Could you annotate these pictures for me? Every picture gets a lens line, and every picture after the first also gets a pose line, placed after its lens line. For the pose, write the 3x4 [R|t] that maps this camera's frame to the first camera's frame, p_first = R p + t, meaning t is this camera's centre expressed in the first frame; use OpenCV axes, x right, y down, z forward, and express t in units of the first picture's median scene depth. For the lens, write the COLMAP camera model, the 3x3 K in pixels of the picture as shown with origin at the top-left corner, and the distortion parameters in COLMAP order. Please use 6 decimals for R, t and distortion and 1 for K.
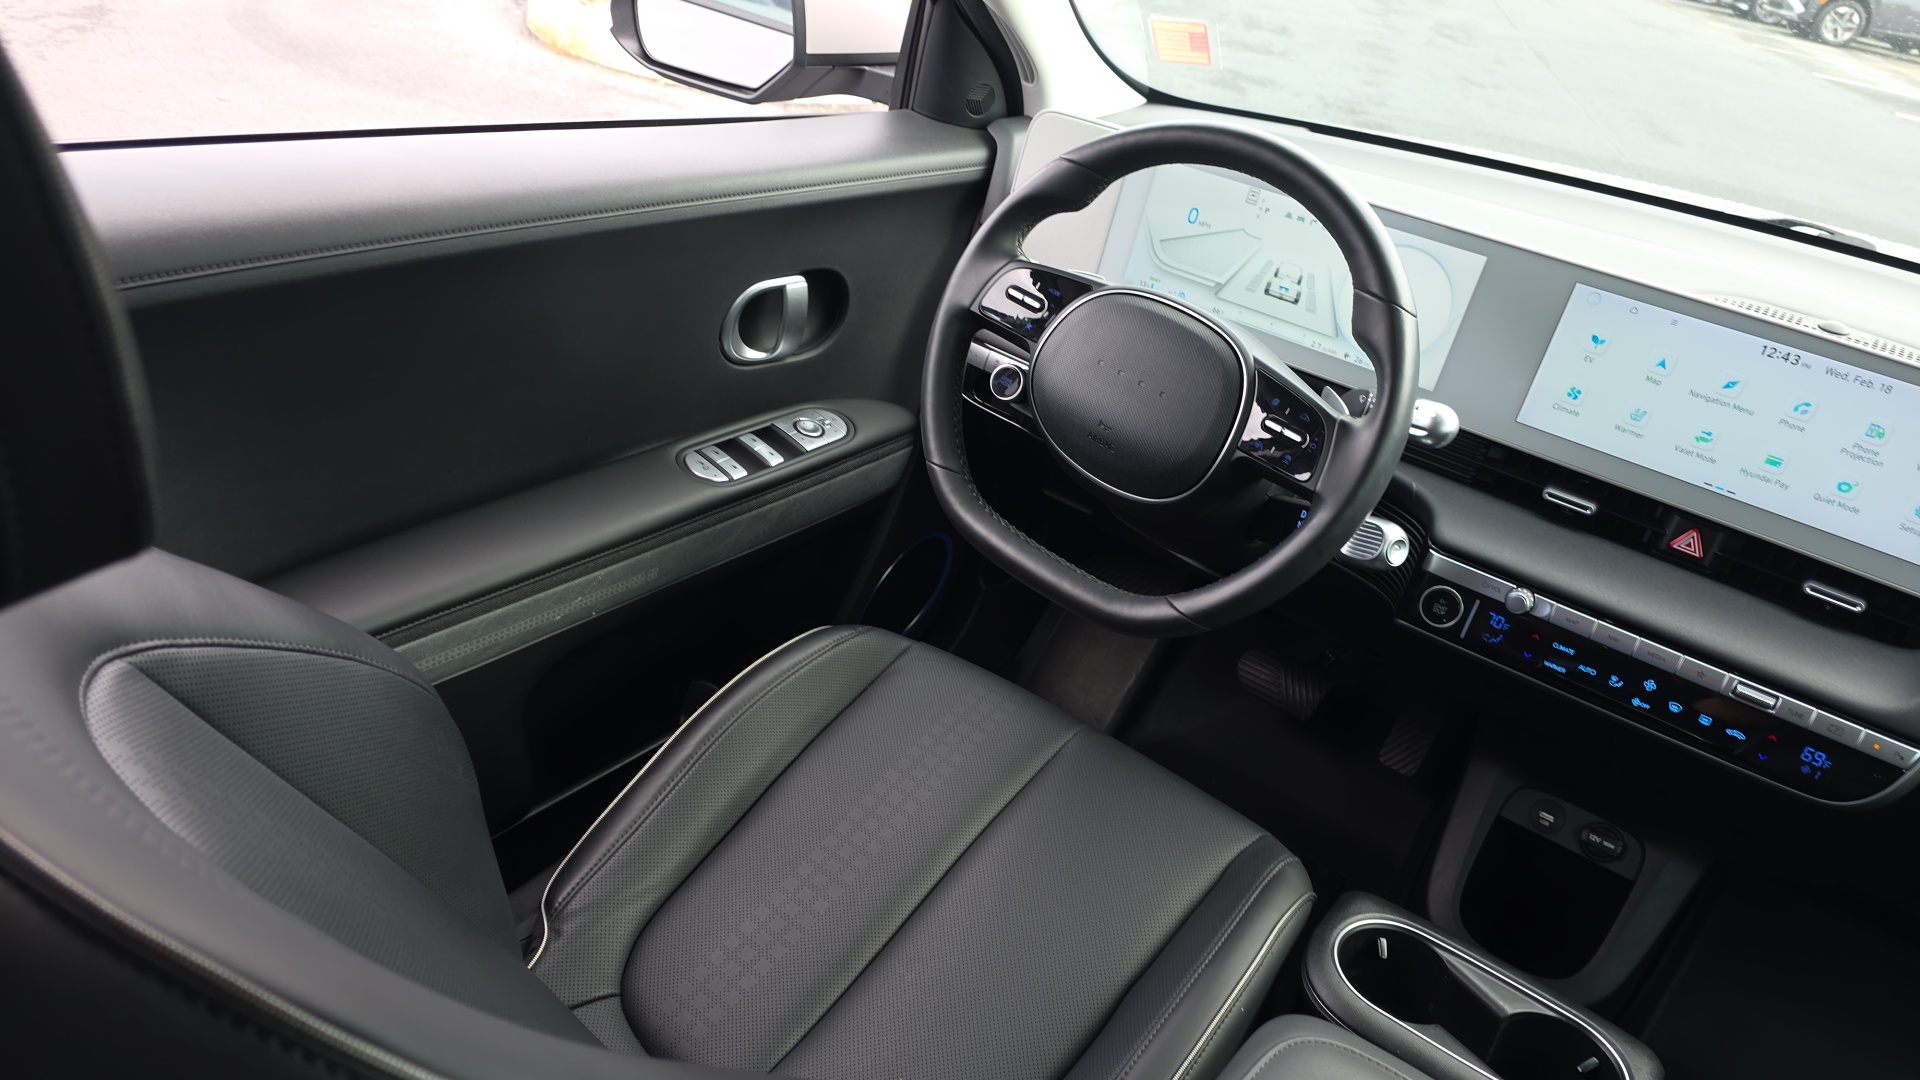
lens RADIAL K [[1288.3, 0, 964.7], [0, 1288.3, 578.5], [0, 0, 1]] dist [0.058482, -0.058769]
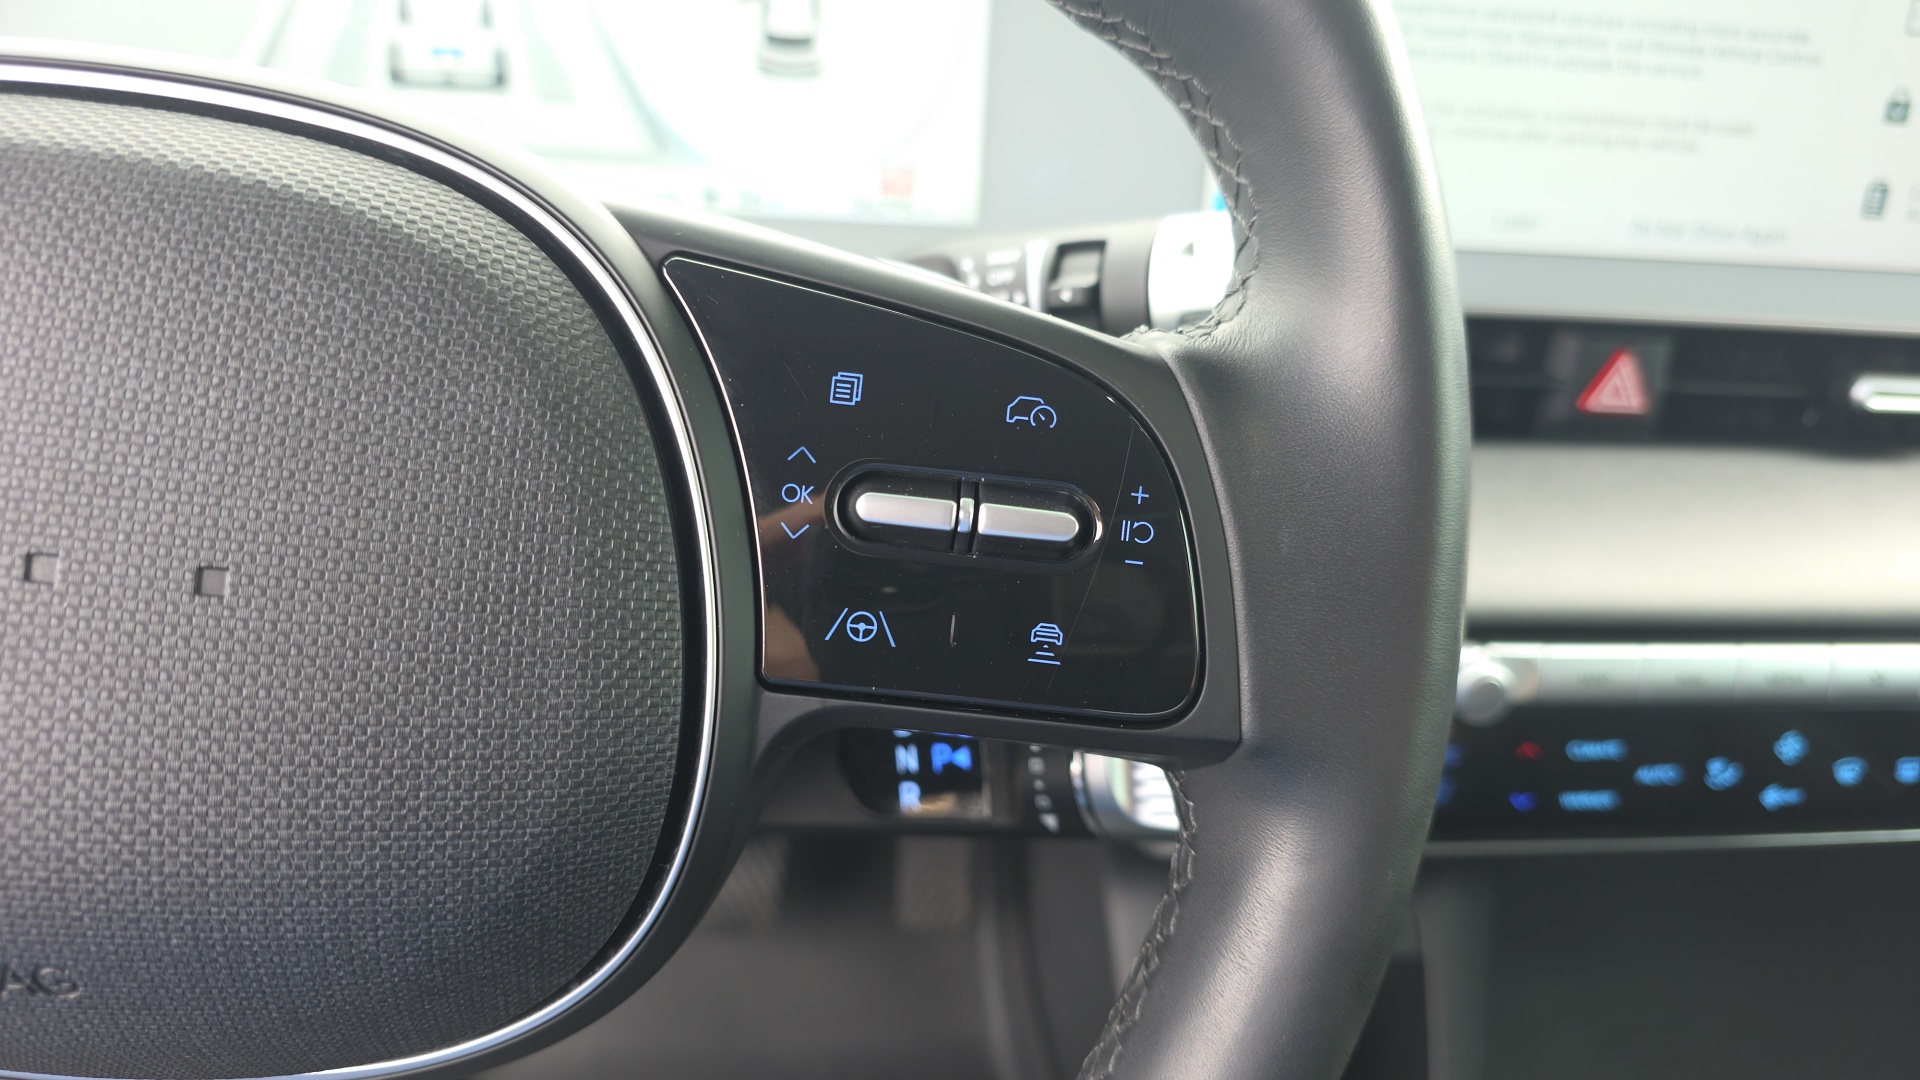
lens RADIAL K [[1351.1, 0, 959.6], [0, 1351.1, 544.2], [0, 0, 1]] dist [-0.008753, -0.005869]
pose [[0.740344, -0.391173, 0.546694, 0.118096], [0.380355, 0.914316, 0.139131, -0.118106], [-0.554275, 0.104933, 0.825692, 0.709753]]
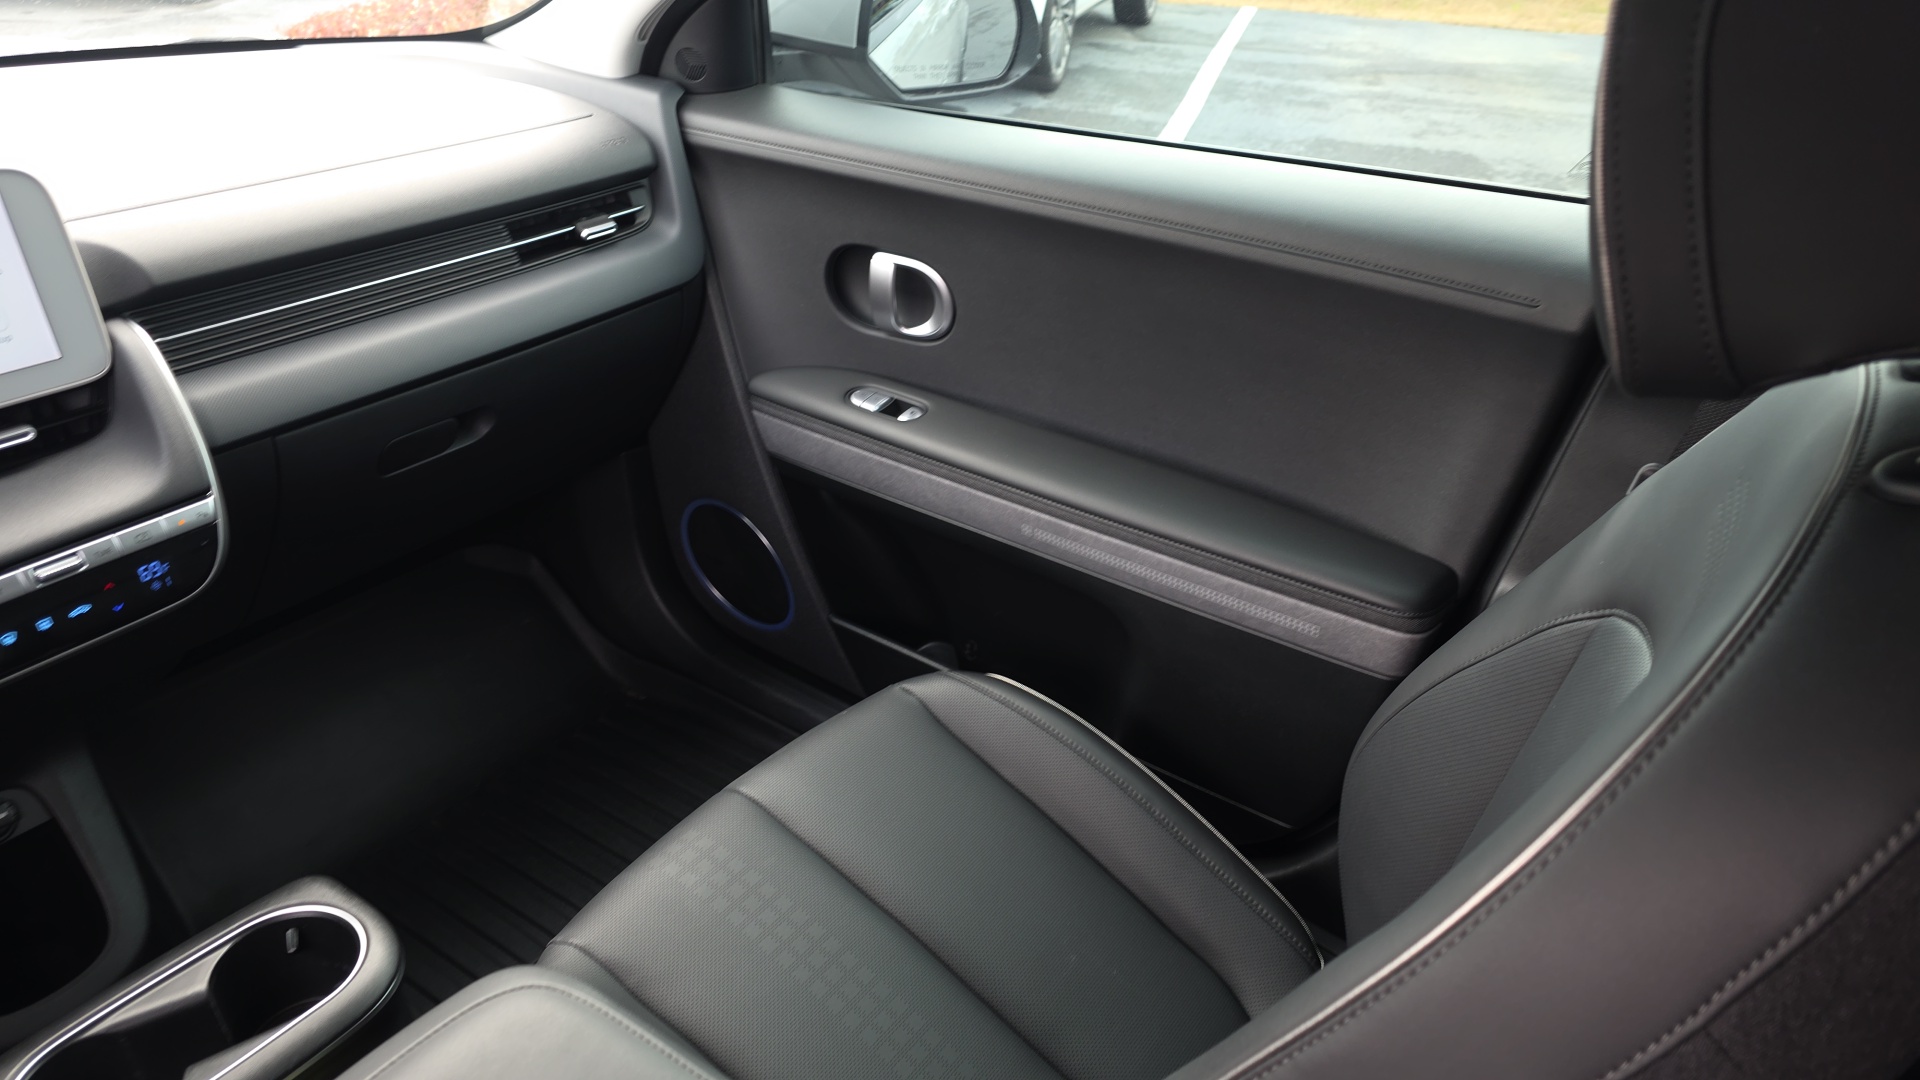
lens RADIAL K [[1293.3, 0, 967.6], [0, 1293.3, 524.3], [0, 0, 1]] dist [0.075372, -0.073910]
pose [[-0.012076, -0.613195, 0.789840, -0.089024], [0.480849, 0.689008, 0.542266, -0.106264], [-0.876720, 0.386343, 0.286534, 0.152930]]
